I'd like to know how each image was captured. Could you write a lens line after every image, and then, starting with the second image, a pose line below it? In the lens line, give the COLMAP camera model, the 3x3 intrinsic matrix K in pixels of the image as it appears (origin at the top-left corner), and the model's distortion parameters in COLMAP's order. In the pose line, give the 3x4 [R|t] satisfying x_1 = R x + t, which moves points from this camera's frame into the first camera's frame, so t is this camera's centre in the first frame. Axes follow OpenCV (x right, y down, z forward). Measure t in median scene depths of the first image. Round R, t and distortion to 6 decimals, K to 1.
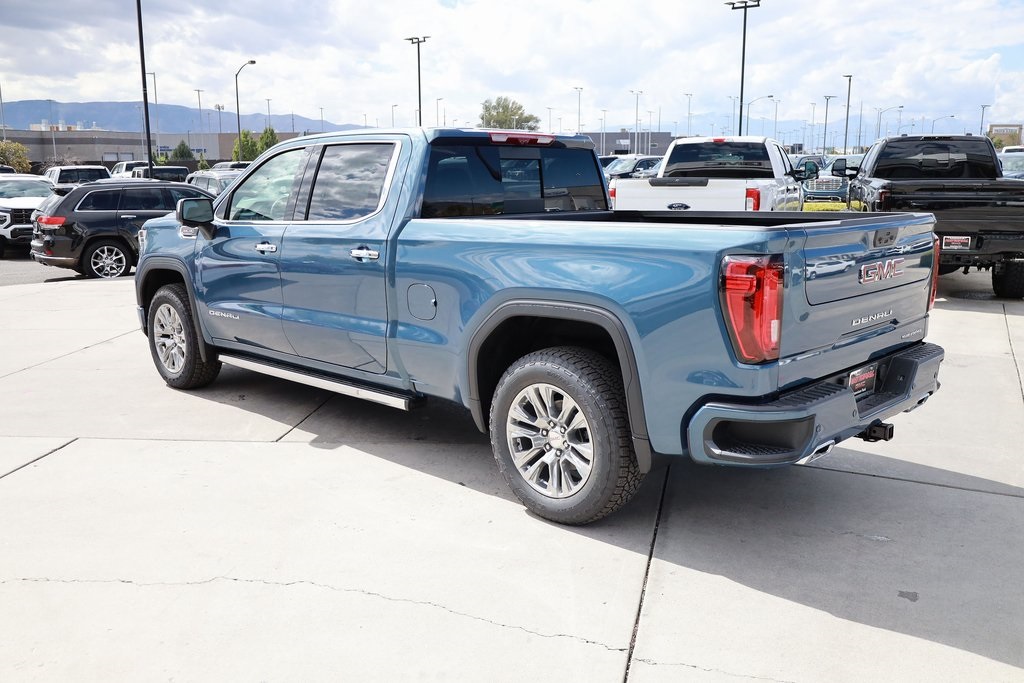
lens RADIAL K [[915.3, 0, 513.7], [0, 915.3, 339.8], [0, 0, 1]] dist [-0.016072, -0.020983]
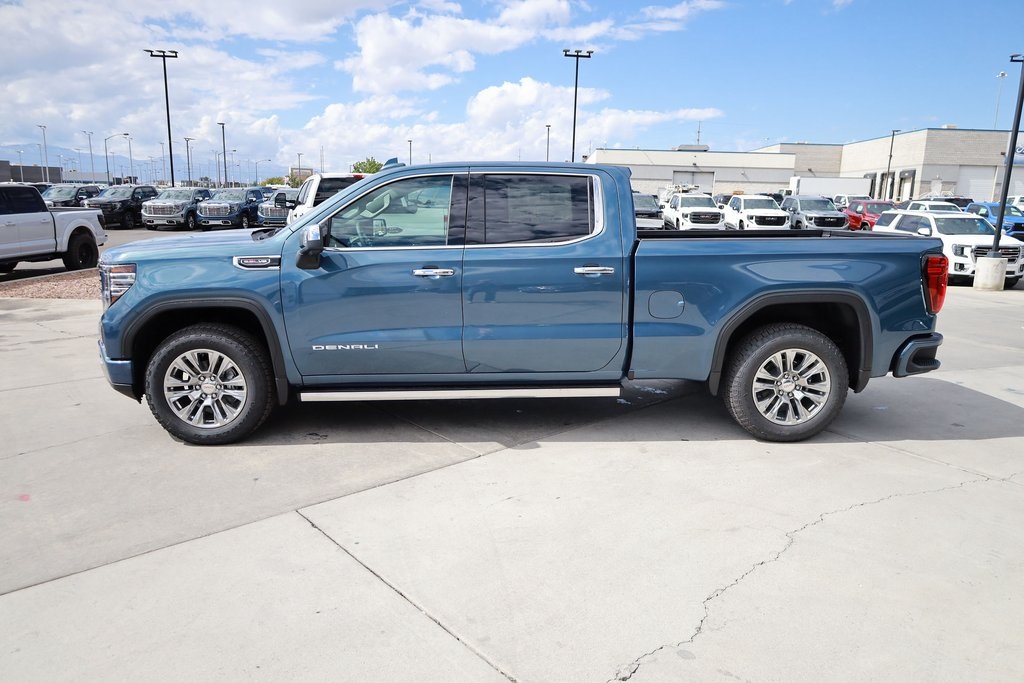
lens RADIAL K [[710.7, 0, 511.5], [0, 710.7, 345.6], [0, 0, 1]] dist [0.000322, -0.002763]
pose [[0.668511, -0.131173, 0.732043, -0.370797], [0.118004, 0.990562, 0.069733, -0.030041], [-0.734280, 0.039767, 0.677680, 0.189986]]
